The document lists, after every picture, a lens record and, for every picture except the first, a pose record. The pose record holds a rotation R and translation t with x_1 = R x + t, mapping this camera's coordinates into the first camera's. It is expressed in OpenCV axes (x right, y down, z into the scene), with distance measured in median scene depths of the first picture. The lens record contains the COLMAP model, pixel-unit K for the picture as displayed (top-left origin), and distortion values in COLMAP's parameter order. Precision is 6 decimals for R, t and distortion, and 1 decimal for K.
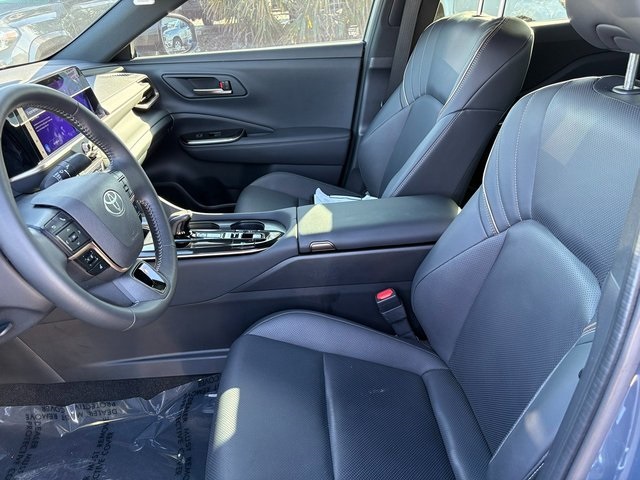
lens RADIAL K [[488.2, 0, 318.0], [0, 488.2, 239.5], [0, 0, 1]] dist [0.005763, -0.000924]
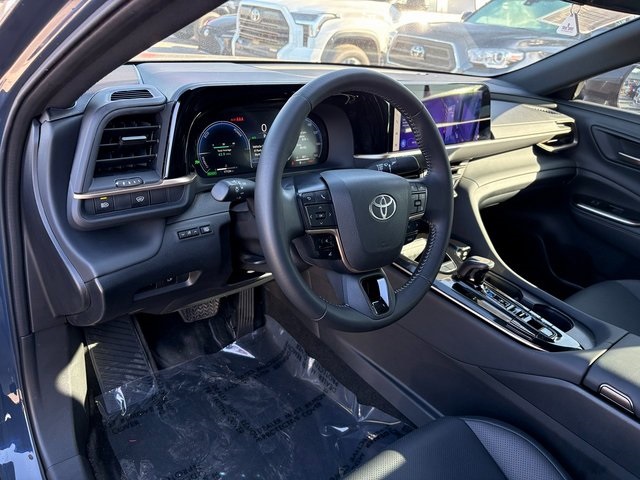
lens RADIAL K [[488.2, 0, 320.5], [0, 488.2, 238.1], [0, 0, 1]] dist [0.005763, -0.000924]
pose [[0.581500, 0.461107, -0.670252, 0.119256], [-0.506337, 0.849979, 0.145463, -0.063188], [0.636774, 0.254787, 0.727738, 0.141815]]
